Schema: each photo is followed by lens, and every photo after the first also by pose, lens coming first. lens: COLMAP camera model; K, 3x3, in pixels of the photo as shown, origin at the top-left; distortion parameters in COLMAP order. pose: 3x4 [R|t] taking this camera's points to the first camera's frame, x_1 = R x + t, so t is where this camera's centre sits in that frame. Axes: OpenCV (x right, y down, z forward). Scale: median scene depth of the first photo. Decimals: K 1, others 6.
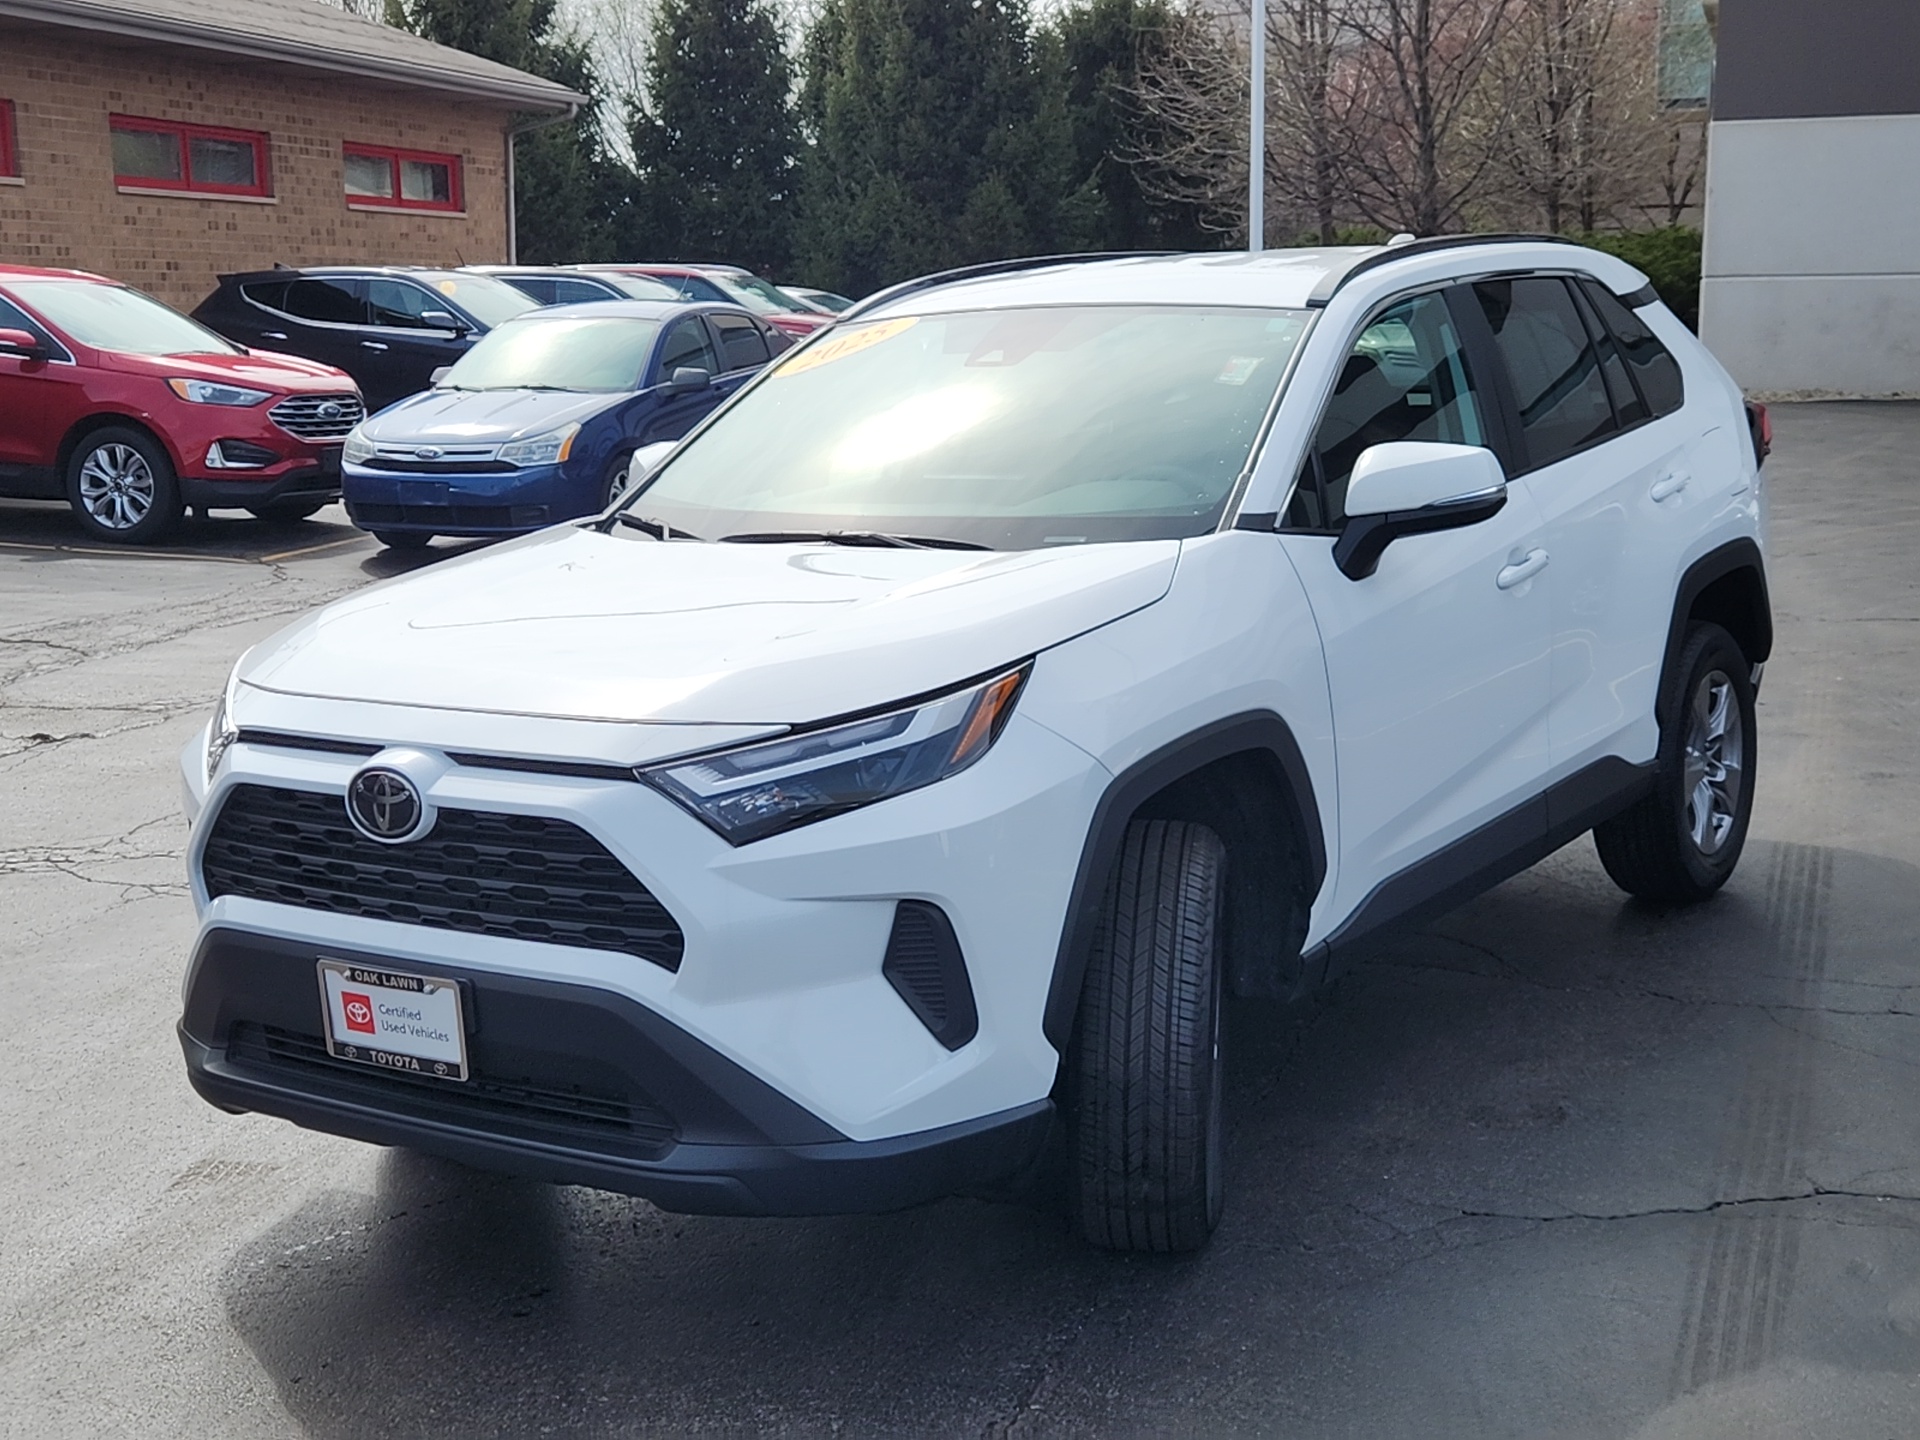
lens RADIAL K [[1387.5, 0, 955.4], [0, 1387.5, 724.1], [0, 0, 1]] dist [0.047825, -0.037112]
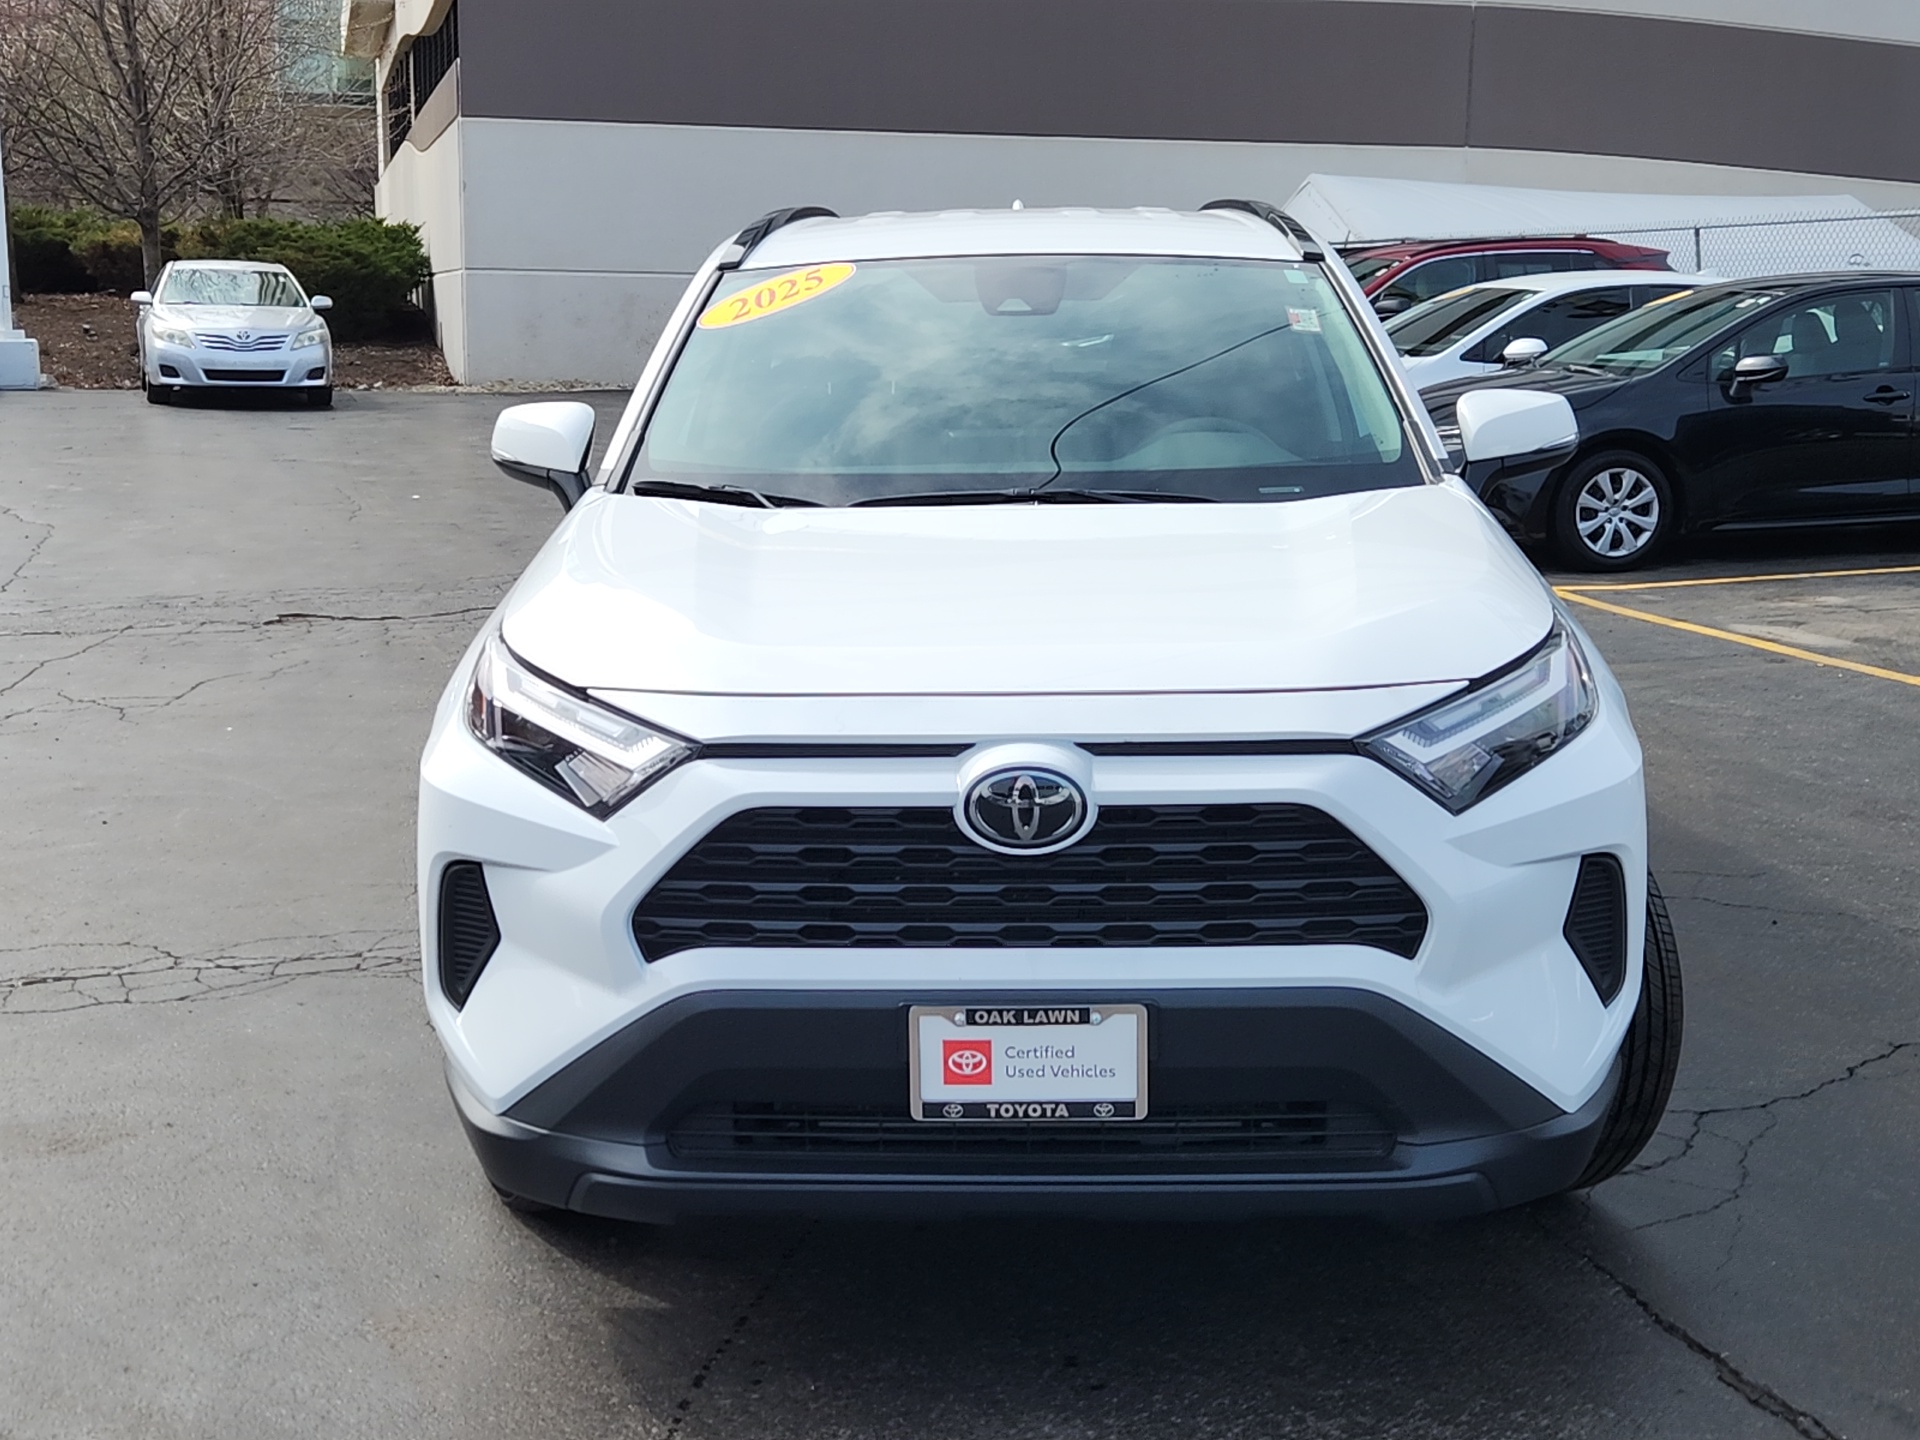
lens RADIAL K [[1387.5, 0, 955.4], [0, 1387.5, 724.1], [0, 0, 1]] dist [0.047825, -0.037112]
pose [[0.939993, -0.072815, 0.333335, -0.741781], [0.073525, 0.997238, 0.010503, -0.006126], [-0.333179, 0.014635, 0.942750, 0.225616]]
